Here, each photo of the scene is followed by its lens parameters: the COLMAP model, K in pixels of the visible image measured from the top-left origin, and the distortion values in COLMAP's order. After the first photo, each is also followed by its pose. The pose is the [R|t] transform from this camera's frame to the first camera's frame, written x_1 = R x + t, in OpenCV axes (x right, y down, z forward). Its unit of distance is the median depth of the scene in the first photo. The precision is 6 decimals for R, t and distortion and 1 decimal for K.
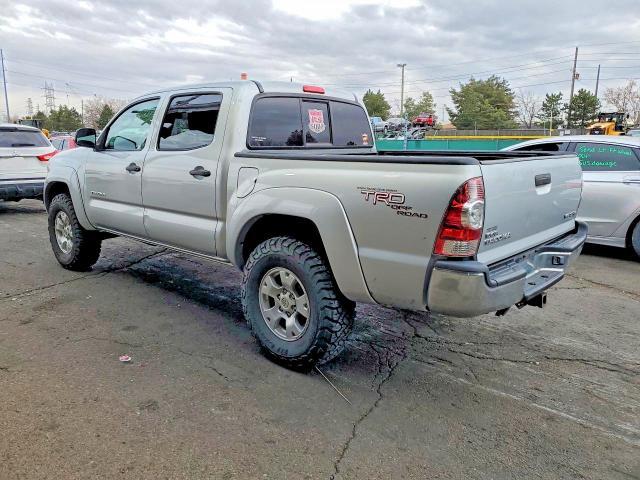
lens RADIAL K [[493.2, 0, 311.2], [0, 493.2, 239.3], [0, 0, 1]] dist [-0.002657, -0.004634]
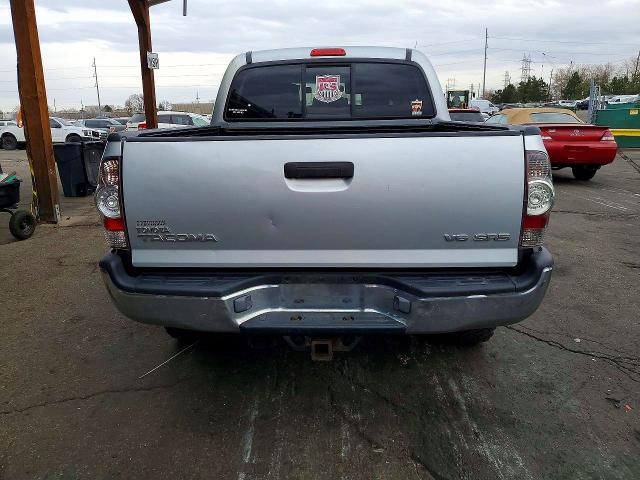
lens RADIAL K [[493.2, 0, 311.2], [0, 493.2, 239.3], [0, 0, 1]] dist [-0.002657, -0.004634]
pose [[0.644282, 0.173198, -0.744918, 0.700809], [-0.130627, 0.984628, 0.115952, -0.074482], [0.753549, 0.022601, 0.657003, 0.413830]]
